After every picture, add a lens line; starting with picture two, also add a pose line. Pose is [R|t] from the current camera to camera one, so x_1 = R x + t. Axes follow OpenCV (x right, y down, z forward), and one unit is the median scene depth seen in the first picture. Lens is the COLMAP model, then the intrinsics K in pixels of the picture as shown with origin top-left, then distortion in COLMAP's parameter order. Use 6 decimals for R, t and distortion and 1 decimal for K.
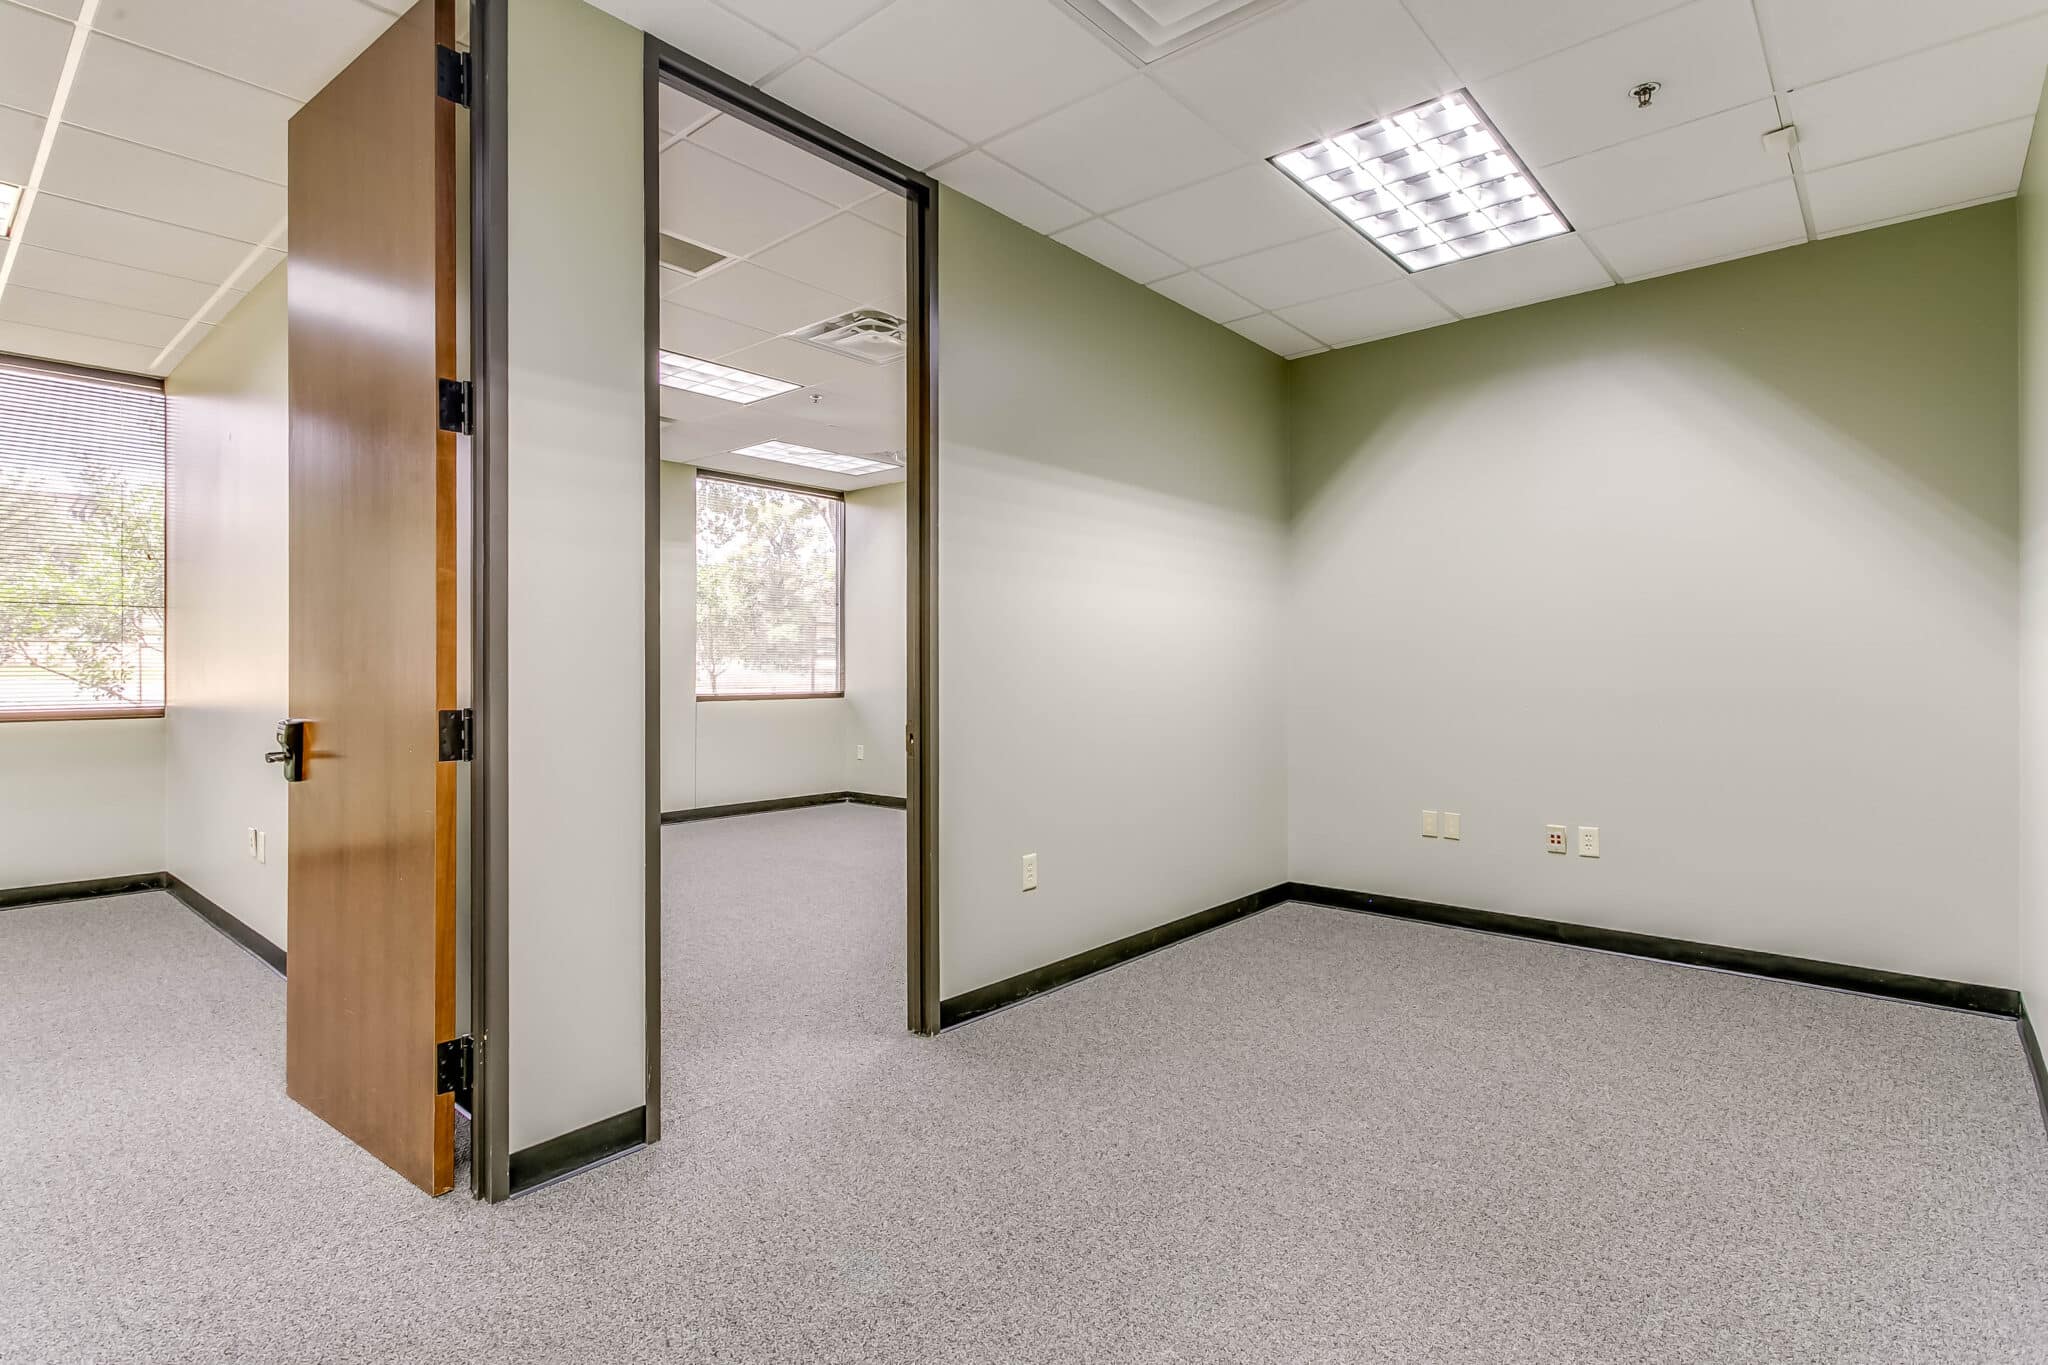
lens RADIAL K [[998.6, 0, 1012.3], [0, 998.6, 676.9], [0, 0, 1]] dist [0.006204, -0.000422]
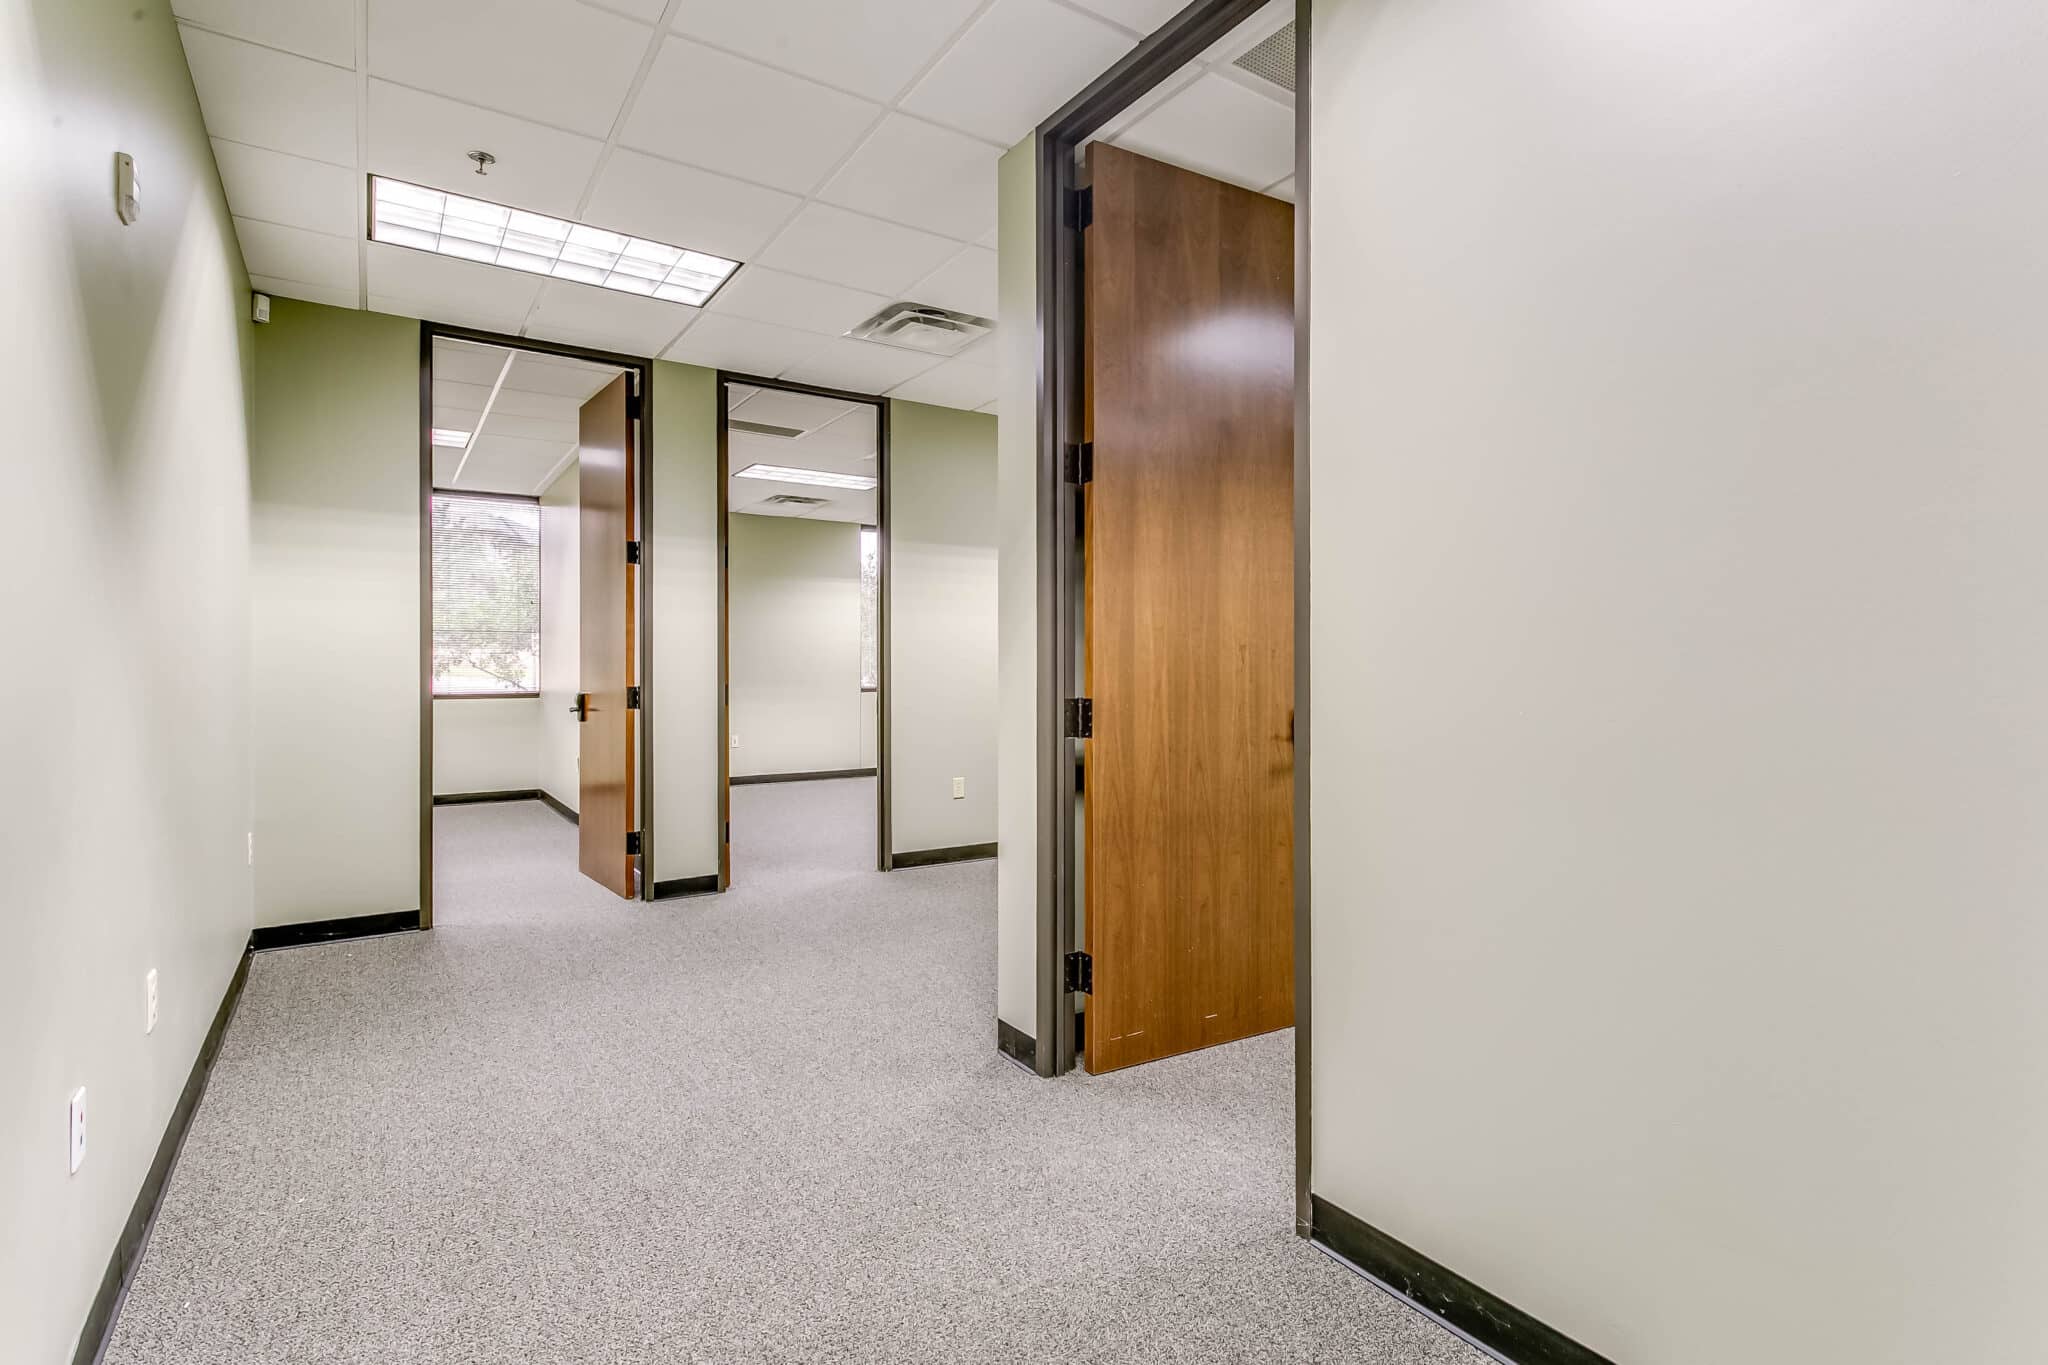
lens RADIAL K [[998.6, 0, 1016.4], [0, 998.6, 677.7], [0, 0, 1]] dist [0.006204, -0.000422]
pose [[0.963654, 0.001756, -0.267147, 0.697543], [-0.001373, 0.999998, 0.001620, 0.006298], [0.267149, -0.001195, 0.963654, -0.750236]]
